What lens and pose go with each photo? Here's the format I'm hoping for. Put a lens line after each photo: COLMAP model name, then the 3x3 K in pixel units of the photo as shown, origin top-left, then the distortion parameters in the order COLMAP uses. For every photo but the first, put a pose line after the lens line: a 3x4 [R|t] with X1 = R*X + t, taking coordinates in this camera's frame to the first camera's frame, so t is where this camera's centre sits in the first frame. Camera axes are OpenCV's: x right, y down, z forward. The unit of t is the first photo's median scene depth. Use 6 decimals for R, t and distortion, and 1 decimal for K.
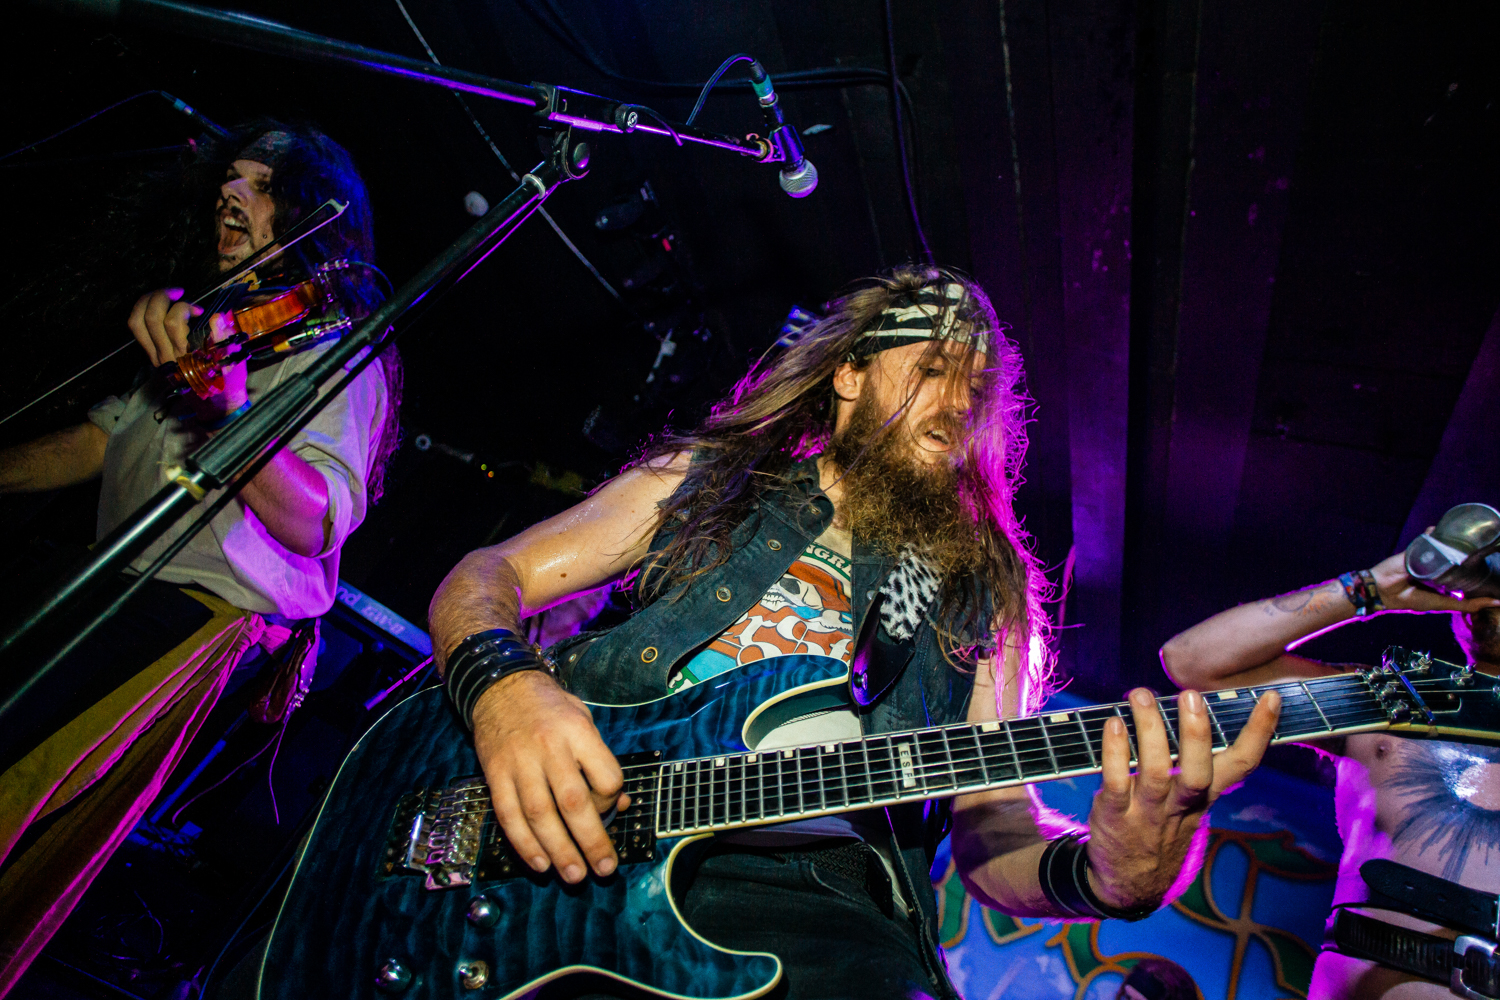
lens RADIAL K [[885.5, 0, 784.4], [0, 885.5, 501.1], [0, 0, 1]] dist [-0.068259, 0.056192]
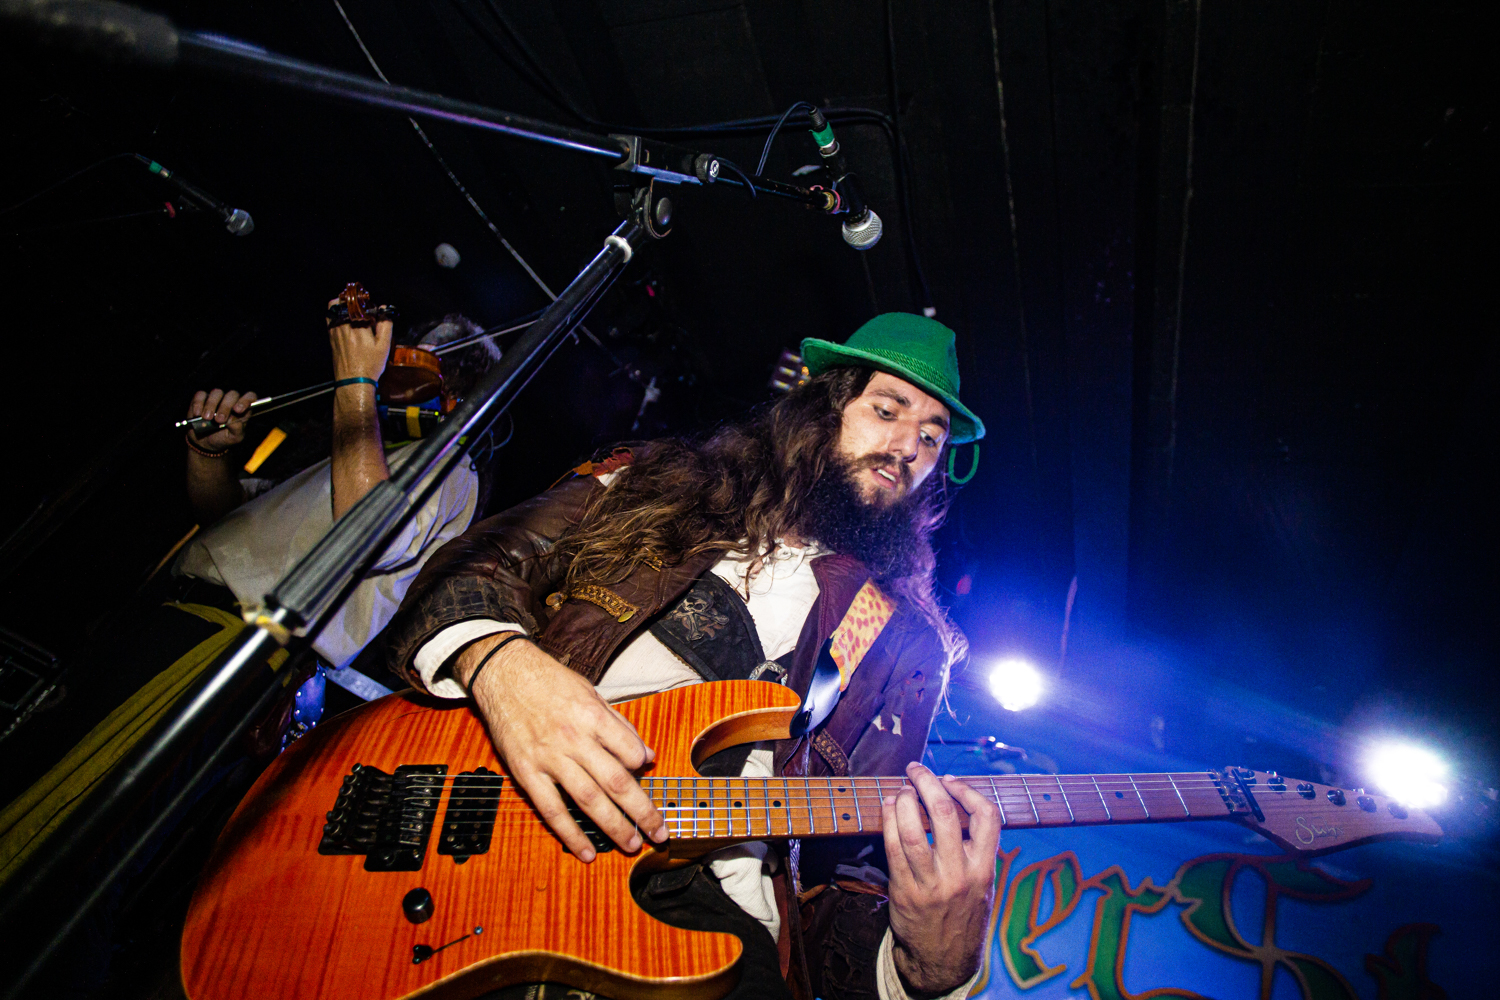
lens RADIAL K [[868.2, 0, 759.2], [0, 868.2, 493.2], [0, 0, 1]] dist [-0.067269, 0.050513]
pose [[0.997722, -0.048618, 0.046776, -0.088087], [0.050400, 0.998018, -0.037692, -0.031483], [-0.044851, 0.039964, 0.998194, 0.056532]]
